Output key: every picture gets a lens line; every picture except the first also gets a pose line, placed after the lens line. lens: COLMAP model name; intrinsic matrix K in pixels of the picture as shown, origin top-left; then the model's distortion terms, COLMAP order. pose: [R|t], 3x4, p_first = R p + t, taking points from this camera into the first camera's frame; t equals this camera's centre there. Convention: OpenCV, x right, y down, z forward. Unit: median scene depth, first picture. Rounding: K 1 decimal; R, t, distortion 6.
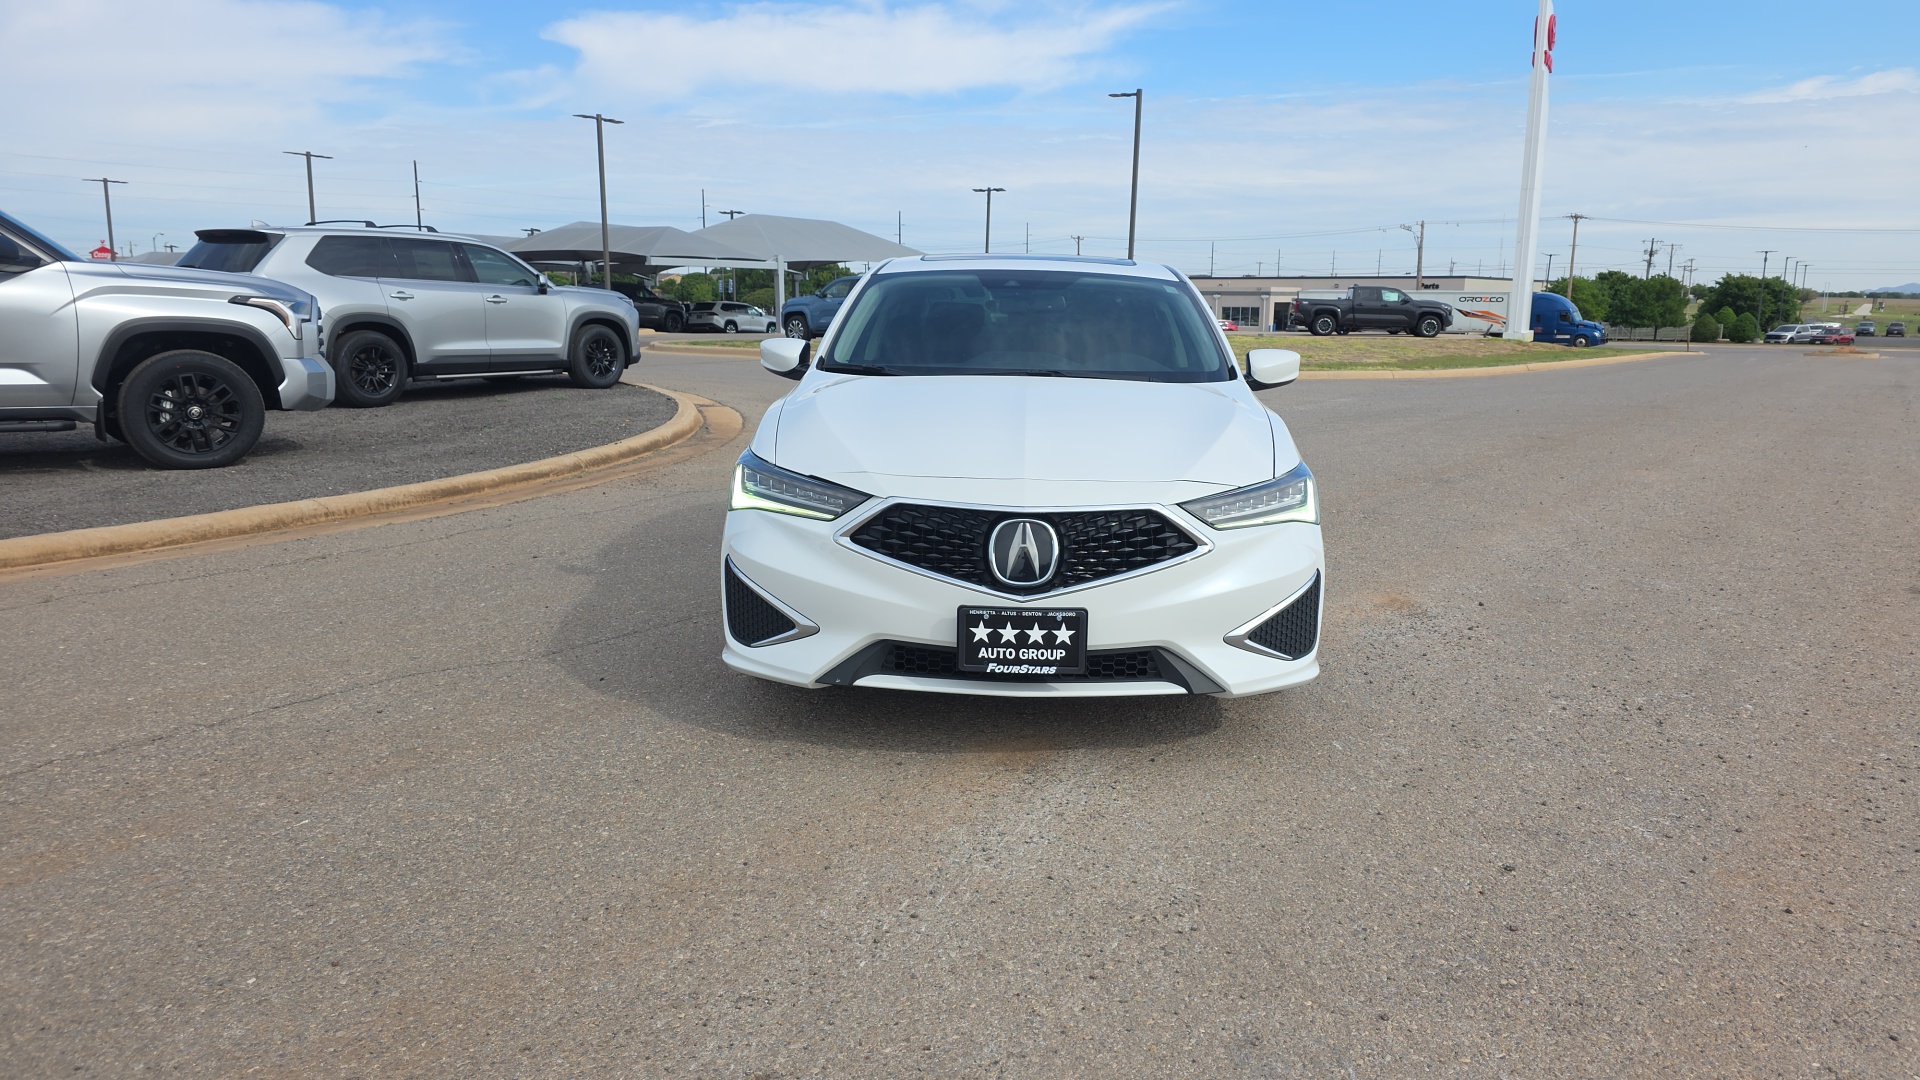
lens RADIAL K [[1338.7, 0, 950.9], [0, 1338.7, 548.0], [0, 0, 1]] dist [0.043444, -0.073448]
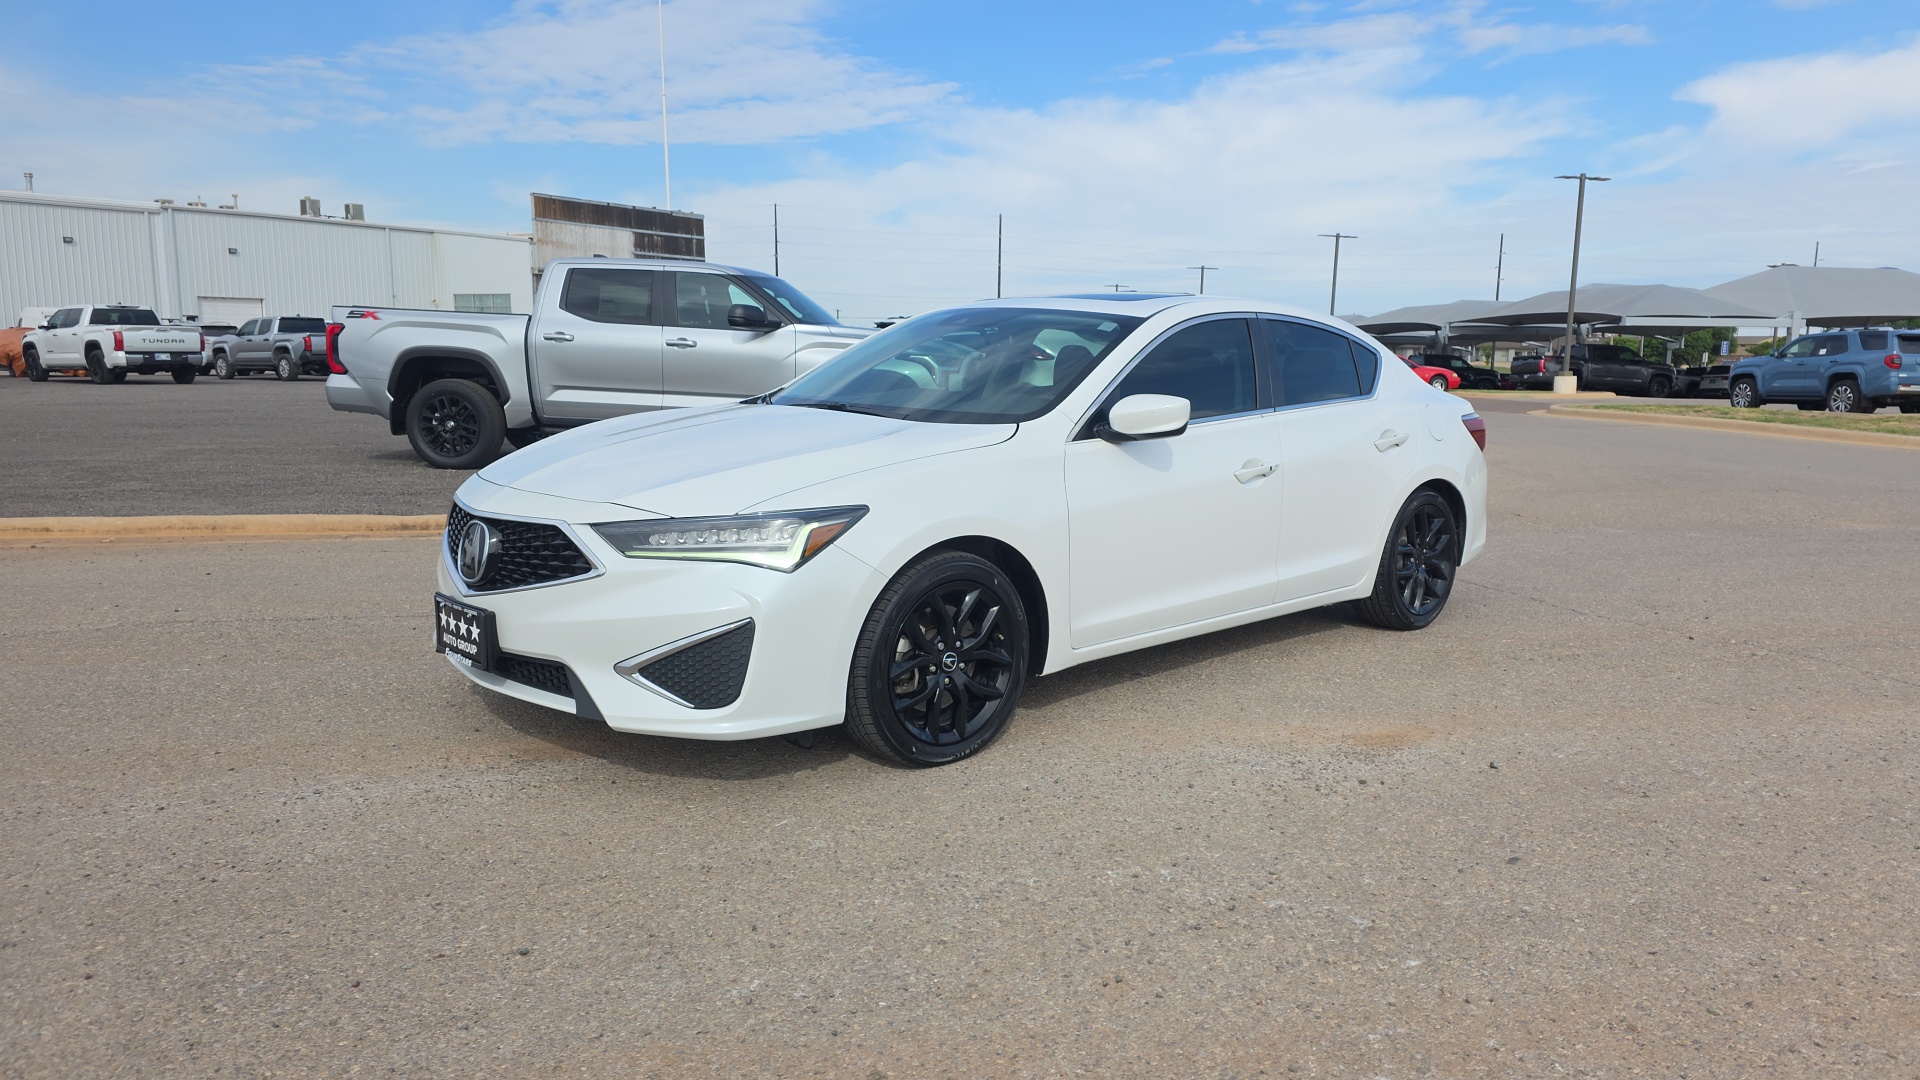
lens RADIAL K [[1284.7, 0, 971.5], [0, 1284.7, 538.3], [0, 0, 1]] dist [0.048291, -0.064075]
pose [[0.702363, 0.096914, -0.705191, 0.390811], [-0.132820, 0.991132, 0.003923, -0.024010], [0.699318, 0.090908, 0.709007, 0.190233]]
